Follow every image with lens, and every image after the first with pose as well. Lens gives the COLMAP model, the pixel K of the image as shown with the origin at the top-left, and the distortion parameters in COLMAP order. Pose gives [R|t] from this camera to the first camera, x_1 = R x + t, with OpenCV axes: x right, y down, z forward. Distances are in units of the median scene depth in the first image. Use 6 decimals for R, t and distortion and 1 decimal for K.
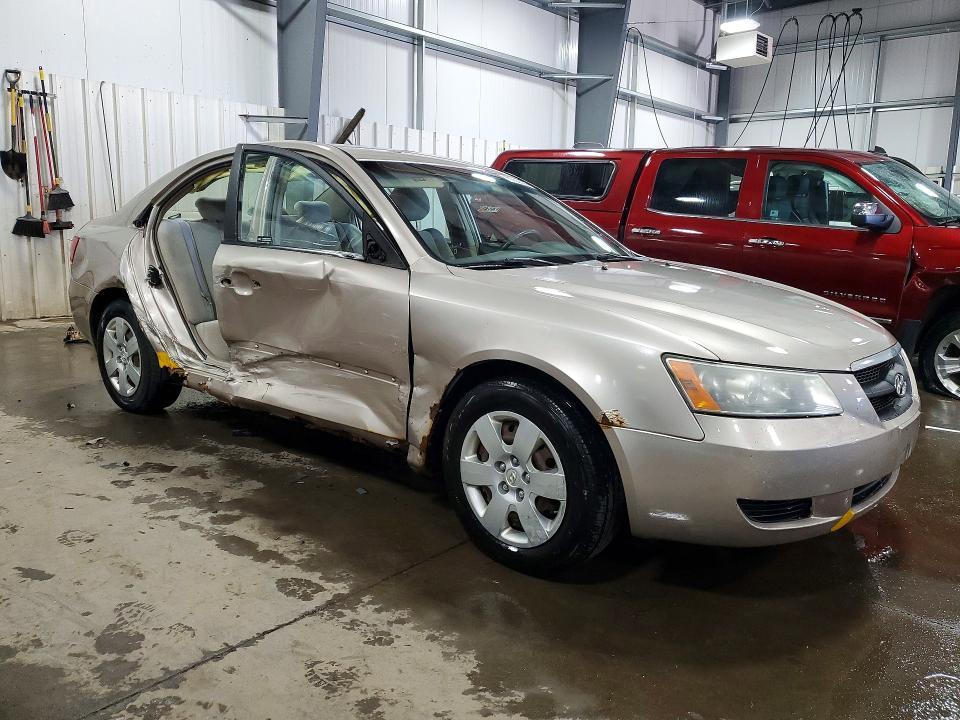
lens RADIAL K [[736.8, 0, 479.6], [0, 736.8, 352.4], [0, 0, 1]] dist [0.022971, -0.017375]
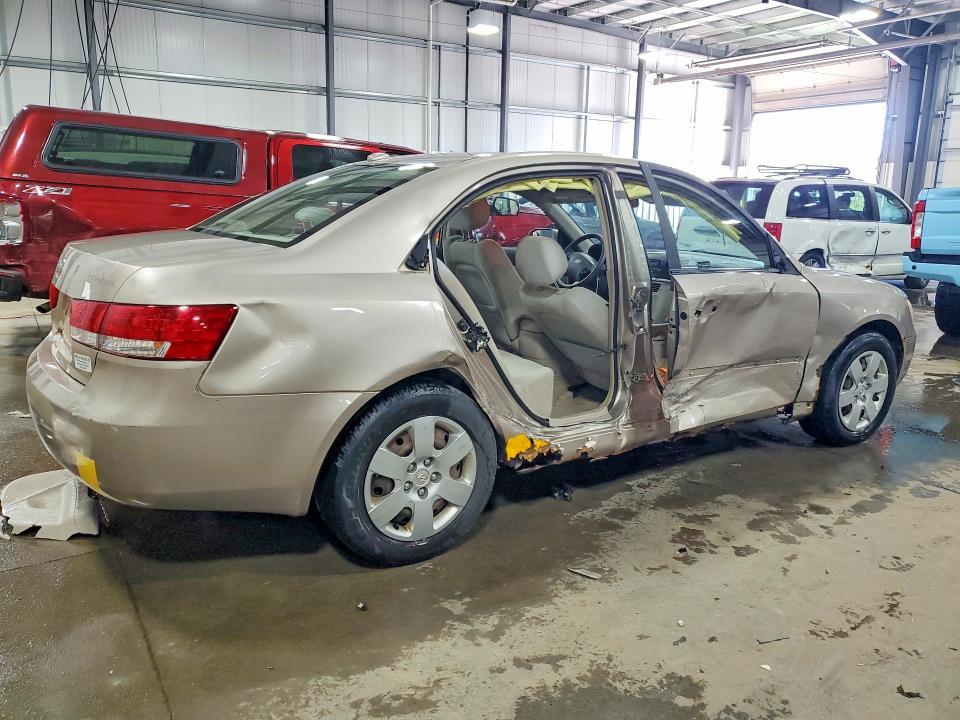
lens RADIAL K [[736.8, 0, 478.4], [0, 736.8, 365.3], [0, 0, 1]] dist [0.022971, -0.017375]
pose [[0.284764, -0.228020, 0.931083, -1.422042], [0.148499, 0.970065, 0.192149, -0.273783], [-0.947026, 0.083547, 0.310100, 1.055436]]
